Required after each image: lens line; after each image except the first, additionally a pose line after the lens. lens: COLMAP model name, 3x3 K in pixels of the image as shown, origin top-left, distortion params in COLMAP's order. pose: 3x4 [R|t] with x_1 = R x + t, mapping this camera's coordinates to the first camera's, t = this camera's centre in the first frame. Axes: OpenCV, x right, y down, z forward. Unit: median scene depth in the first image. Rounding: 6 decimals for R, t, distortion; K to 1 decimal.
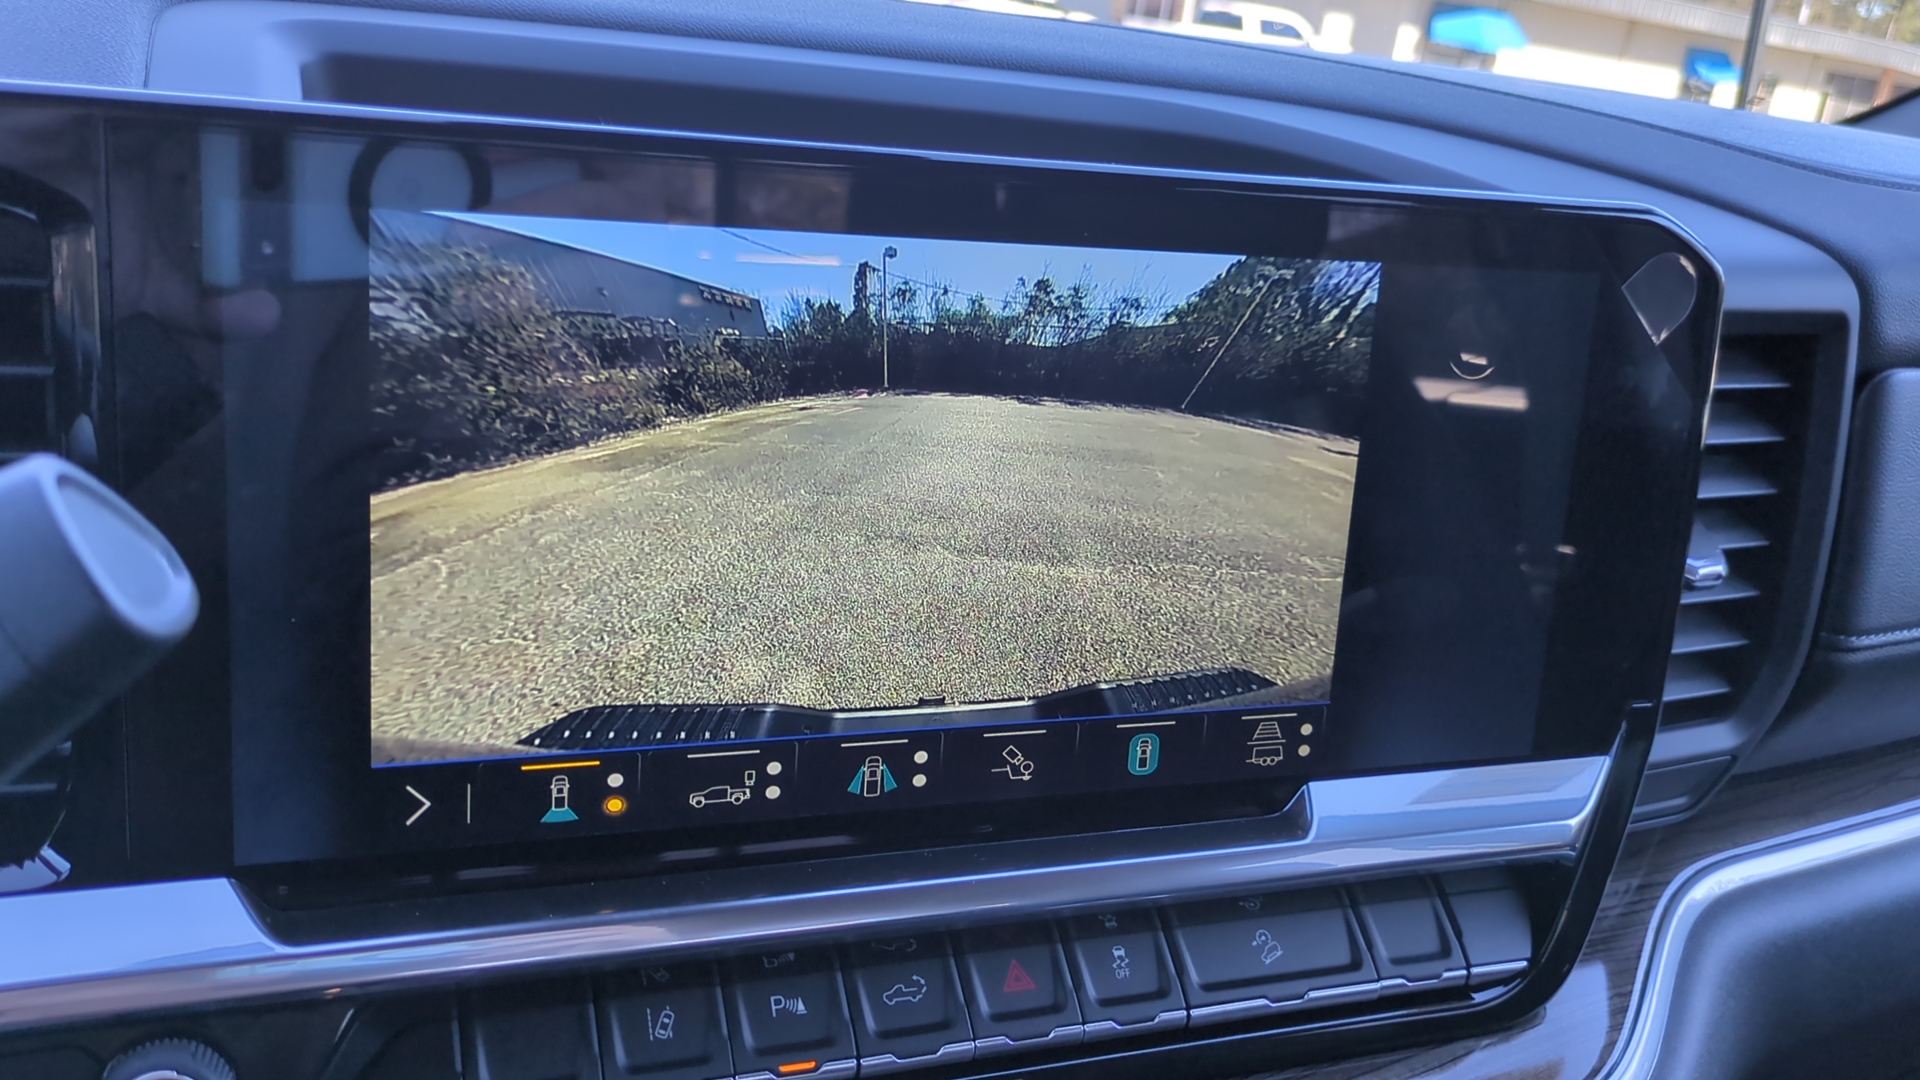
lens RADIAL K [[1663.9, 0, 960.0], [0, 1663.9, 540.0], [0, 0, 1]] dist [-0.006121, -0.004619]
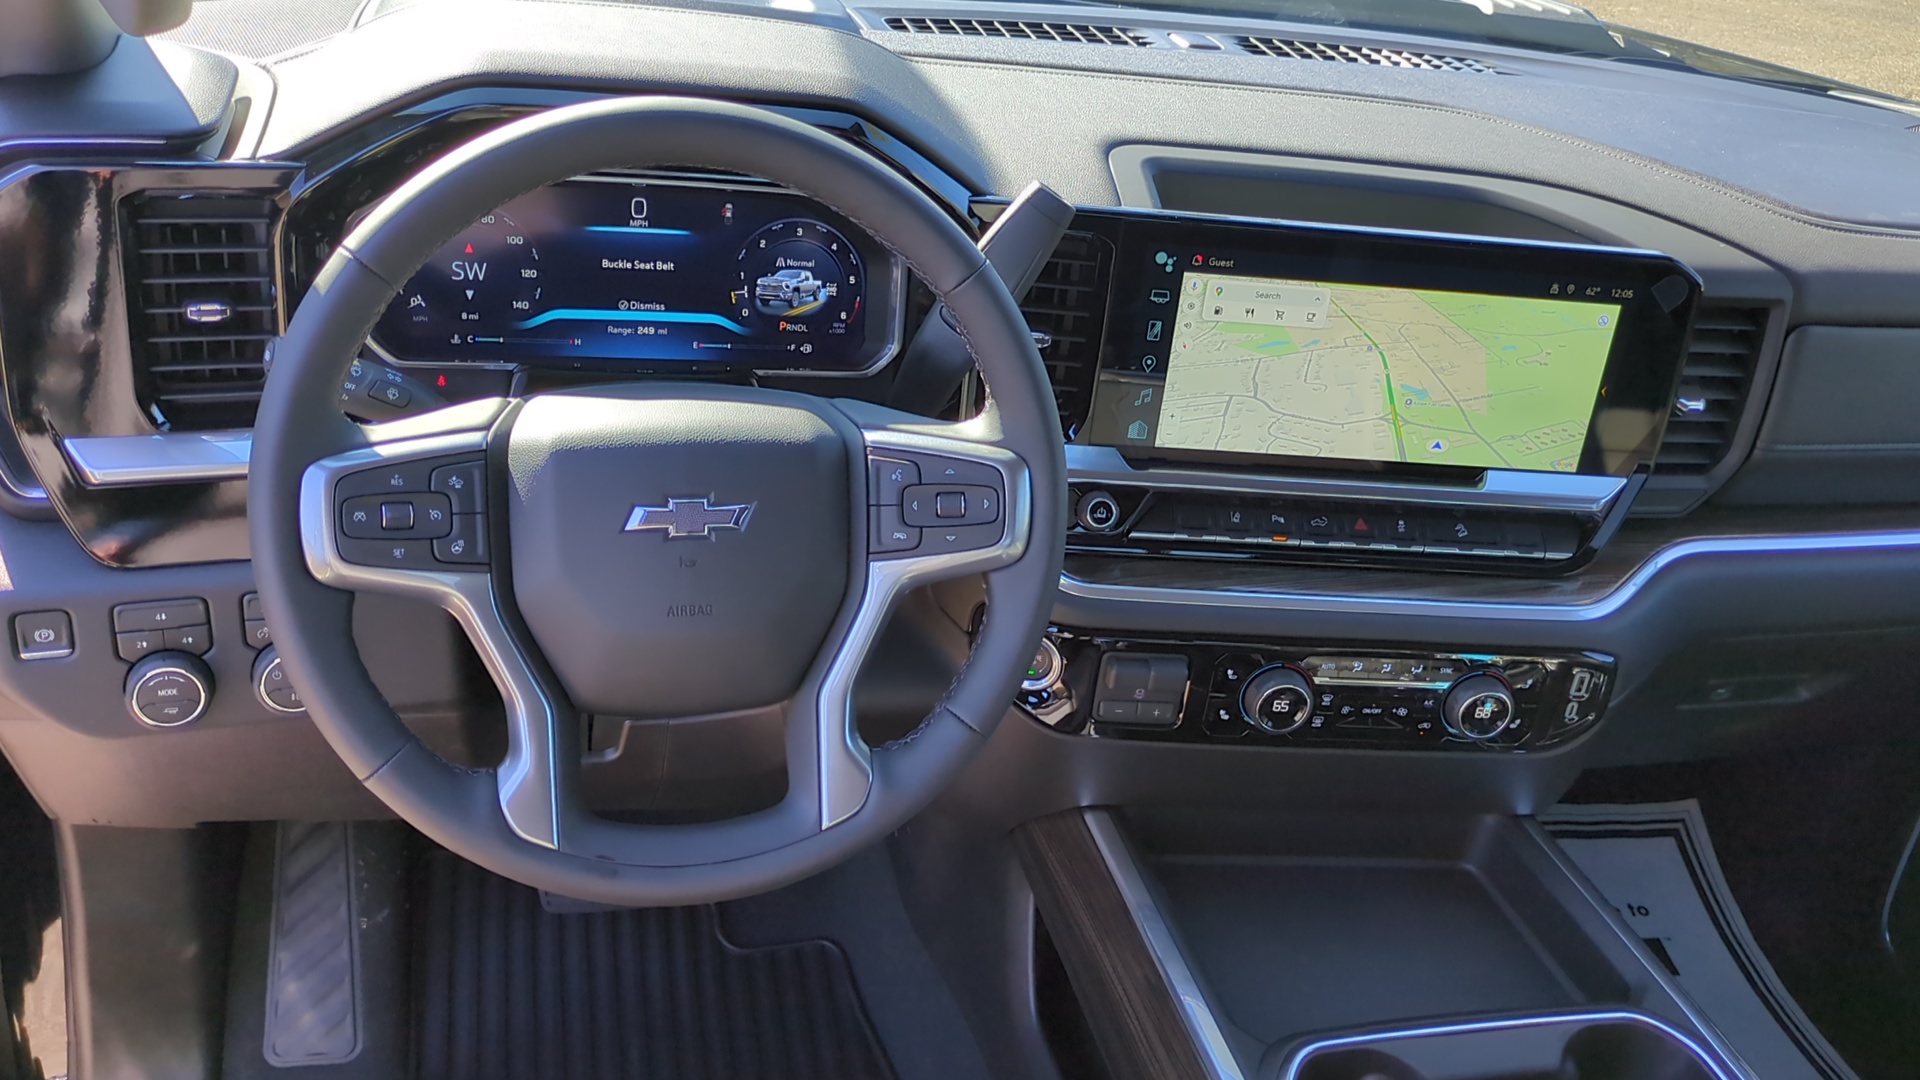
lens RADIAL K [[1692.7, 0, 904.3], [0, 1692.7, 541.7], [0, 0, 1]] dist [-0.005457, -0.078006]
pose [[0.960142, 0.133248, -0.245706, 0.000632], [-0.092250, 0.980866, 0.171442, -0.104623], [0.263849, -0.141943, 0.954063, -1.654326]]
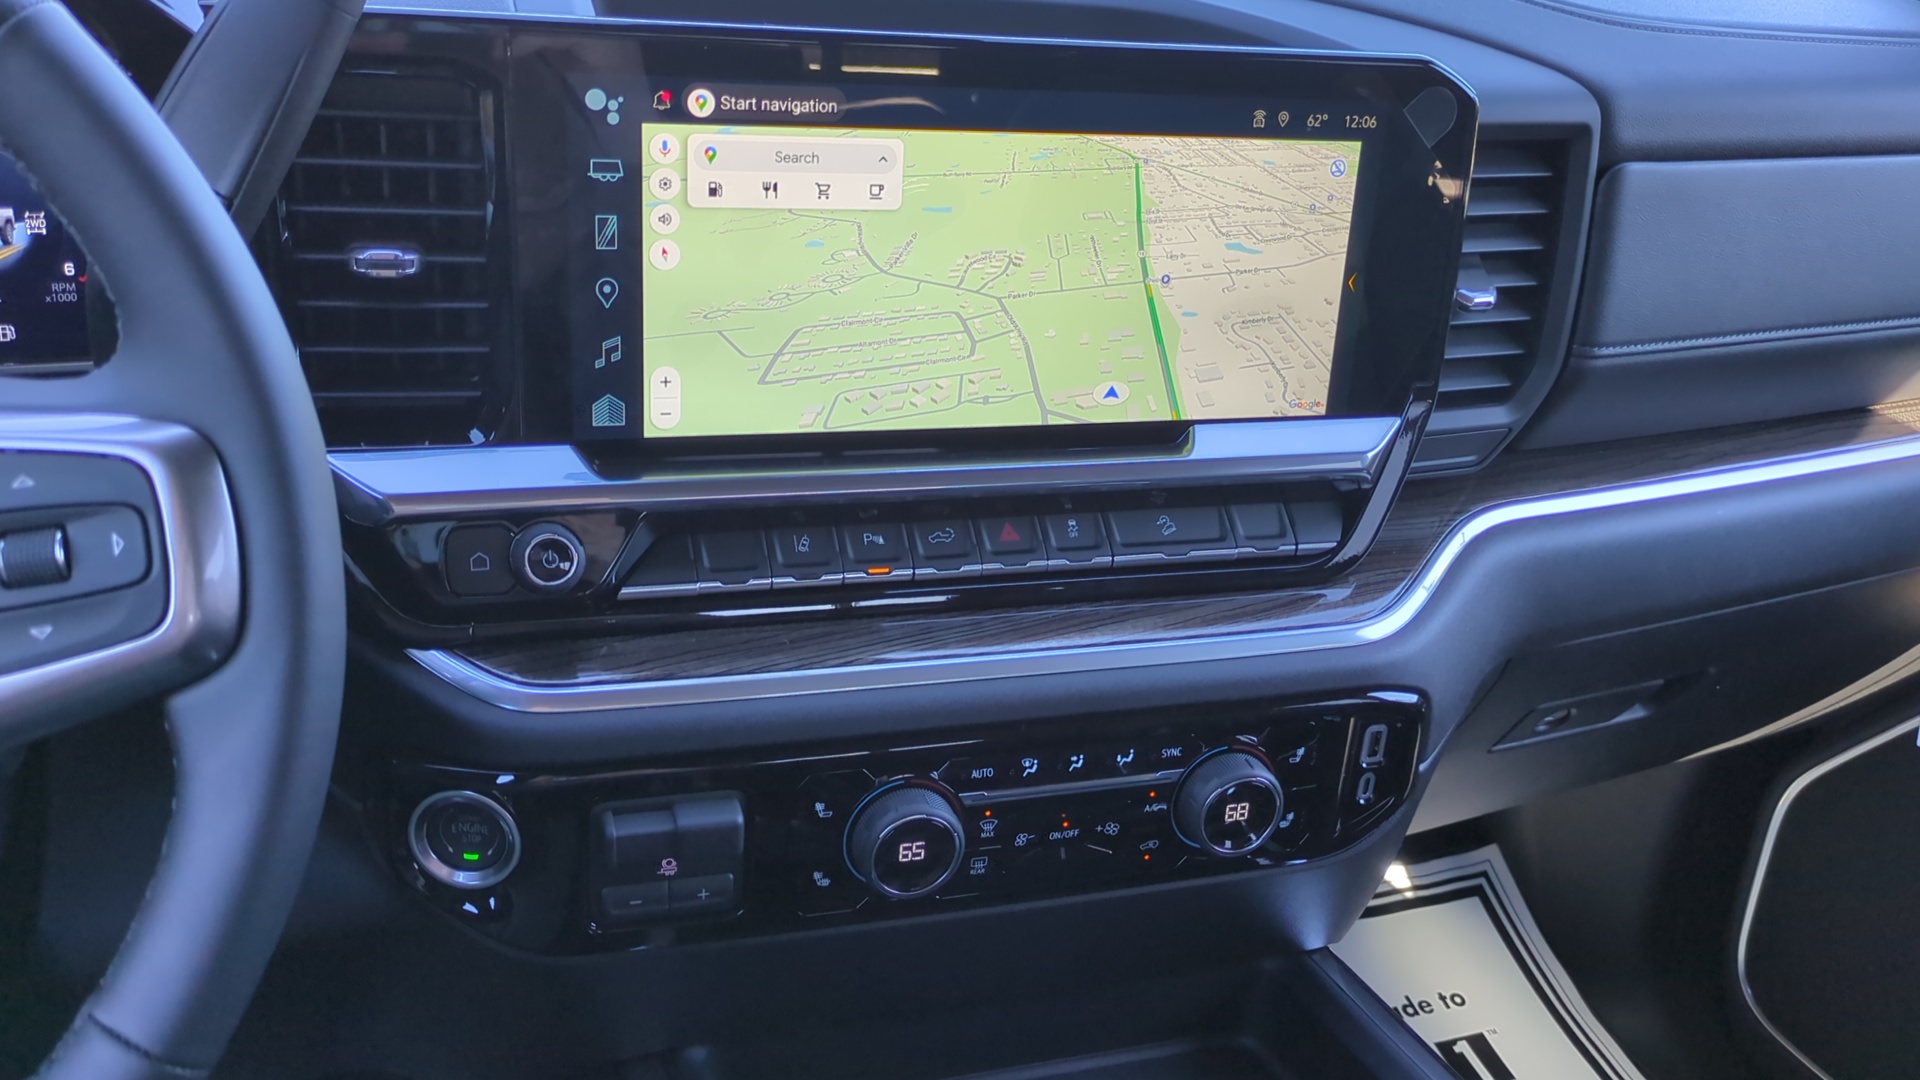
lens RADIAL K [[1696.0, 0, 960.0], [0, 1696.0, 540.0], [0, 0, 1]] dist [0.006796, -0.006370]
pose [[0.998011, 0.006509, -0.062701, 0.082421], [0.000447, 0.993899, 0.110295, 0.070840], [0.063036, -0.110104, 0.991919, -0.633516]]
